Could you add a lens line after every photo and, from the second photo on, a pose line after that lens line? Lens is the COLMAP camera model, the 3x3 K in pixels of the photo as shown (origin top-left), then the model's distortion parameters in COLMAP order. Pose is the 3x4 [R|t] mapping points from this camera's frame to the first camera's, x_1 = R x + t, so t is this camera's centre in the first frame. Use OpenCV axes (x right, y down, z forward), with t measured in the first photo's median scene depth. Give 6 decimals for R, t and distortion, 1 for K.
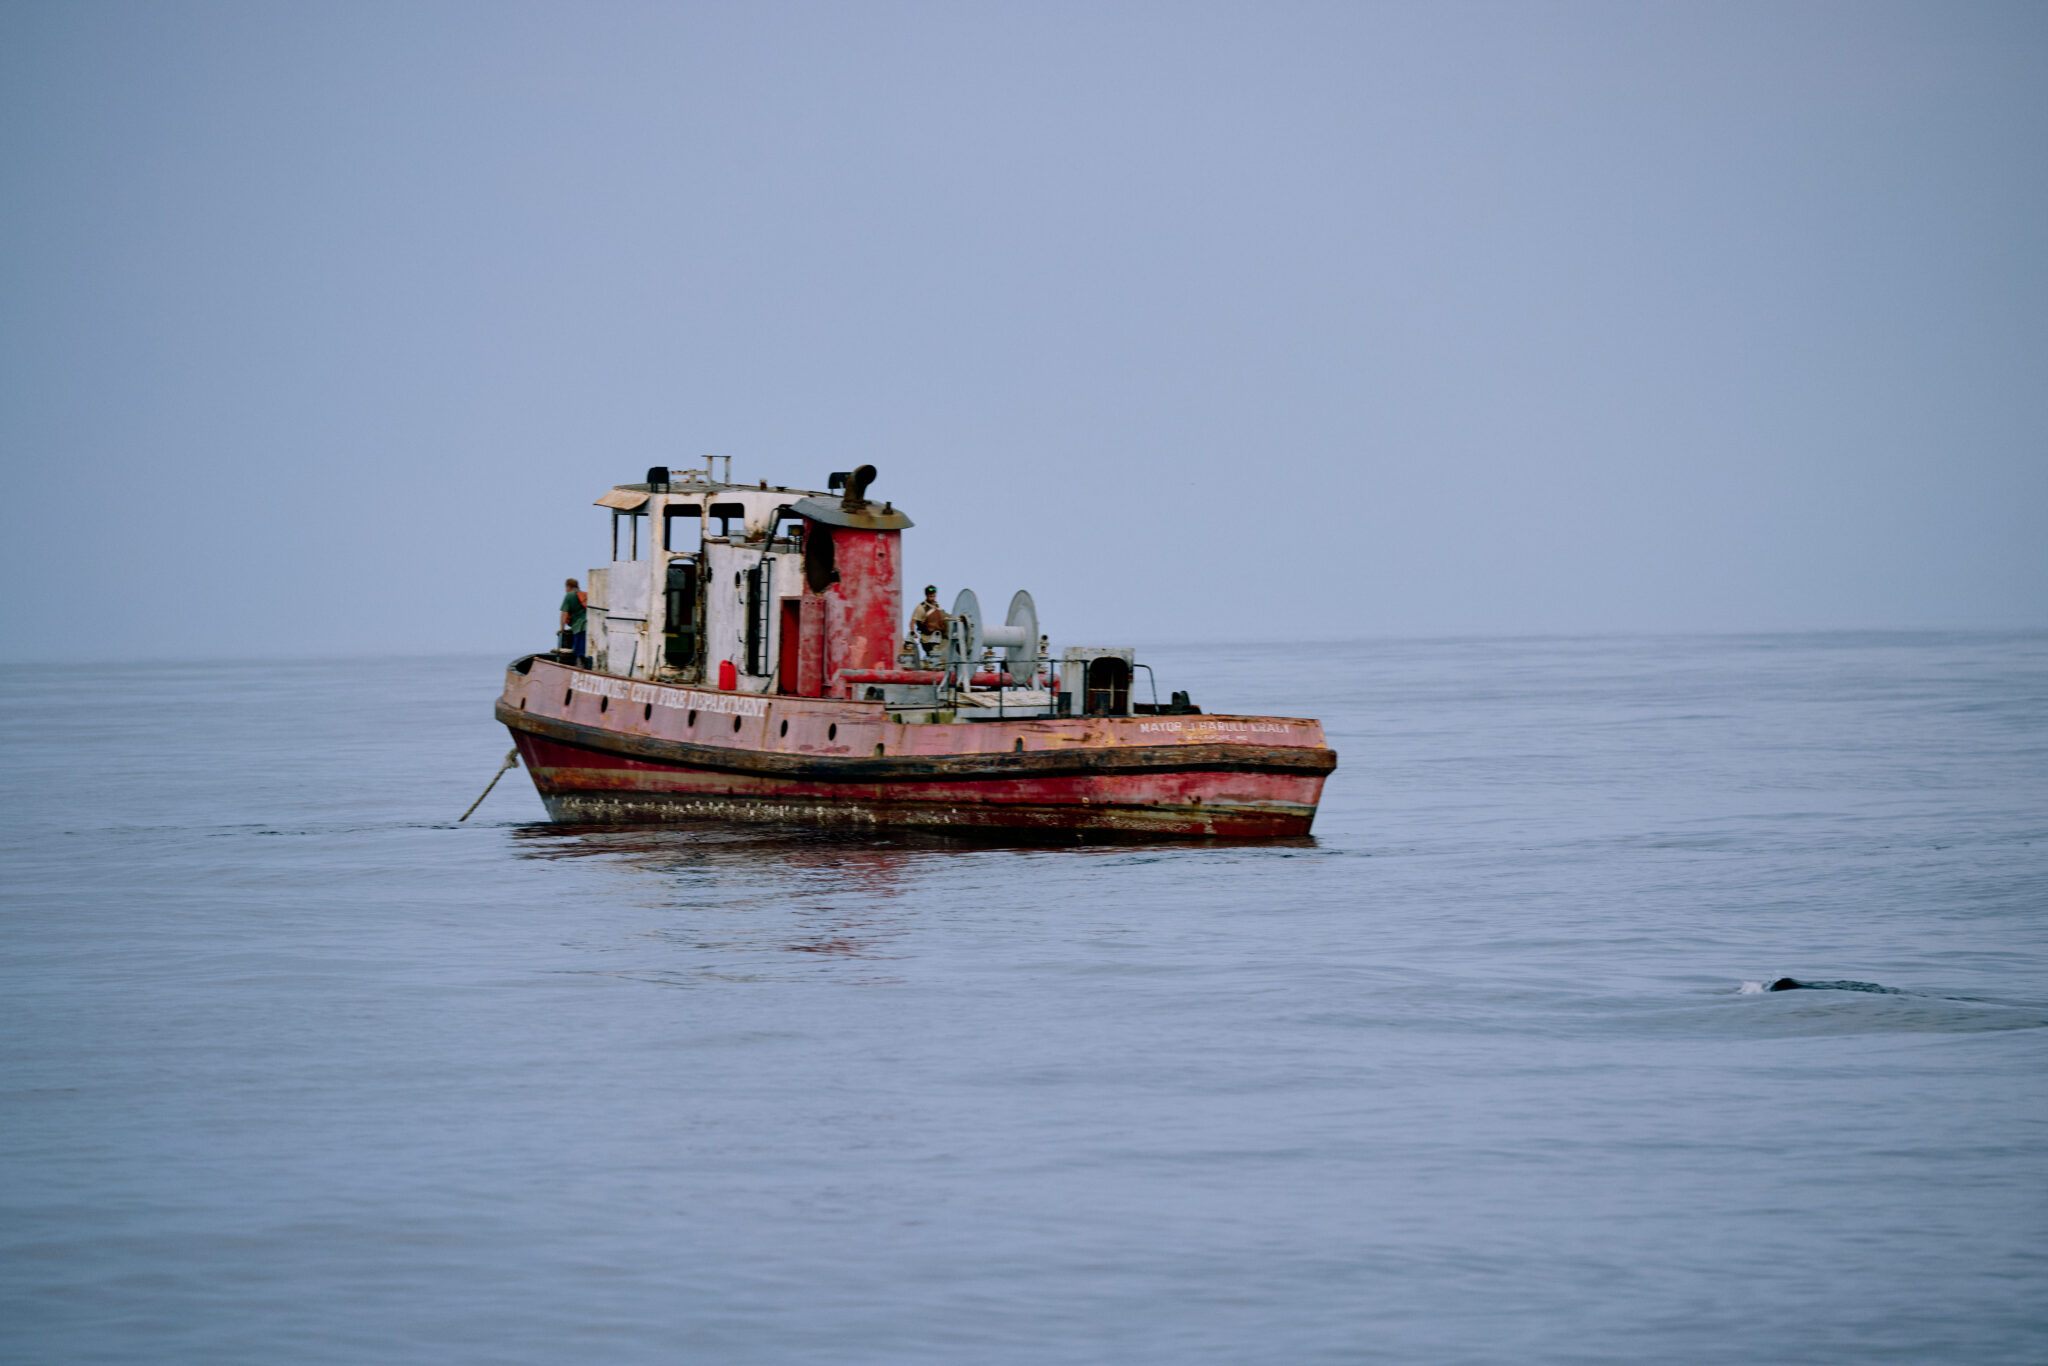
lens RADIAL K [[7682.0, 0, 1024.0], [0, 7682.0, 683.0], [0, 0, 1]] dist [-0.248956, -5.919650]
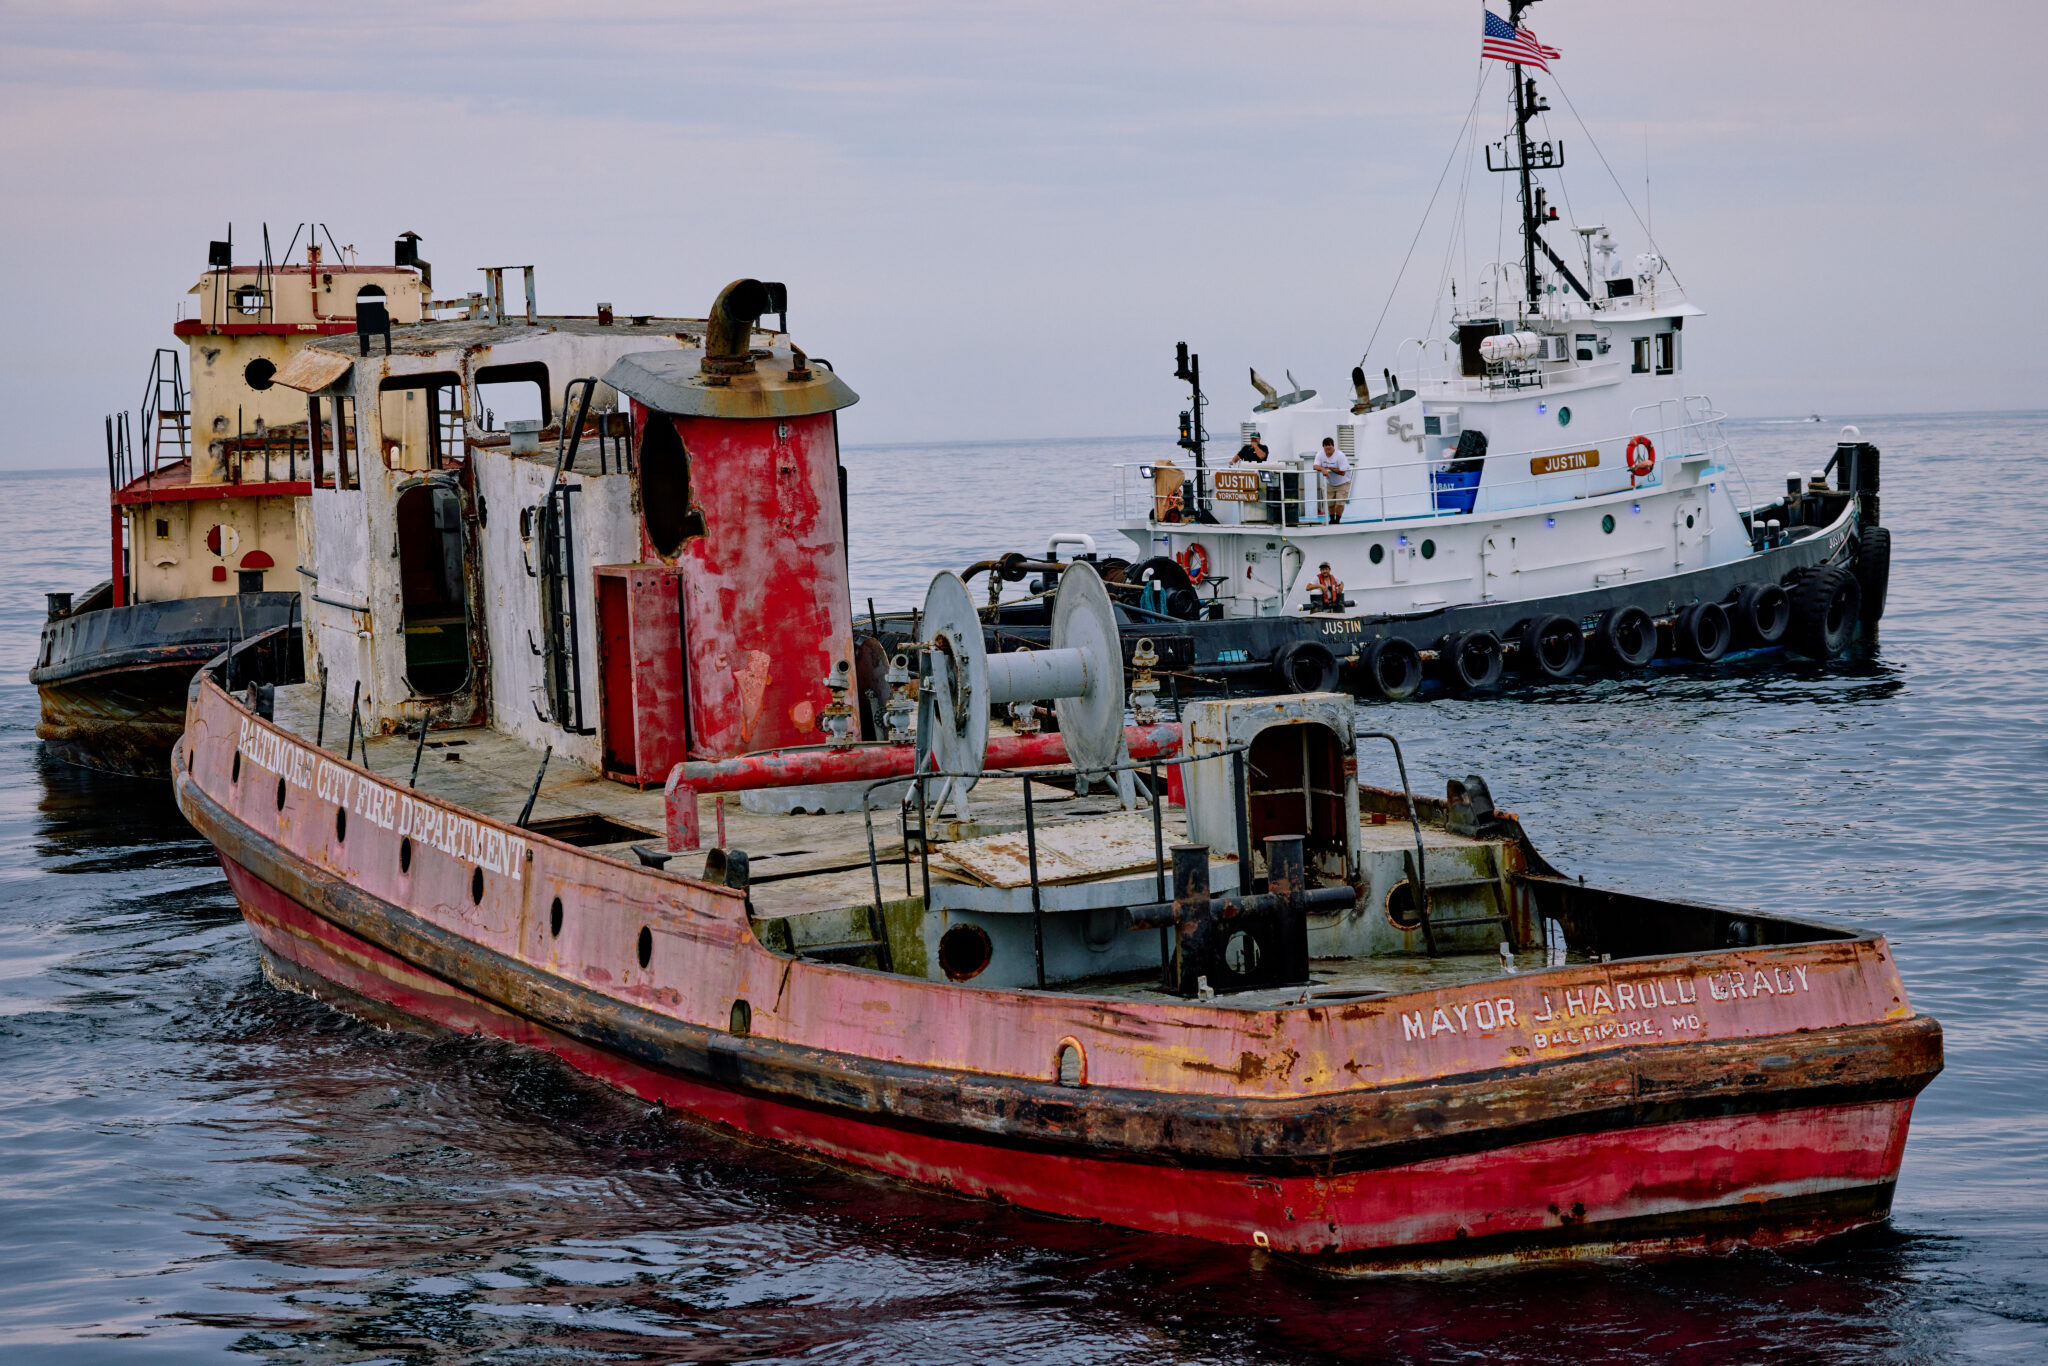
lens RADIAL K [[7682.0, 0, 1024.0], [0, 7682.0, 683.0], [0, 0, 1]] dist [-0.248956, -5.919650]
pose [[0.996948, -0.073528, -0.026231, 0.006869], [0.074450, 0.996571, 0.036098, -0.019596], [0.023487, -0.037941, 0.999004, 0.535694]]
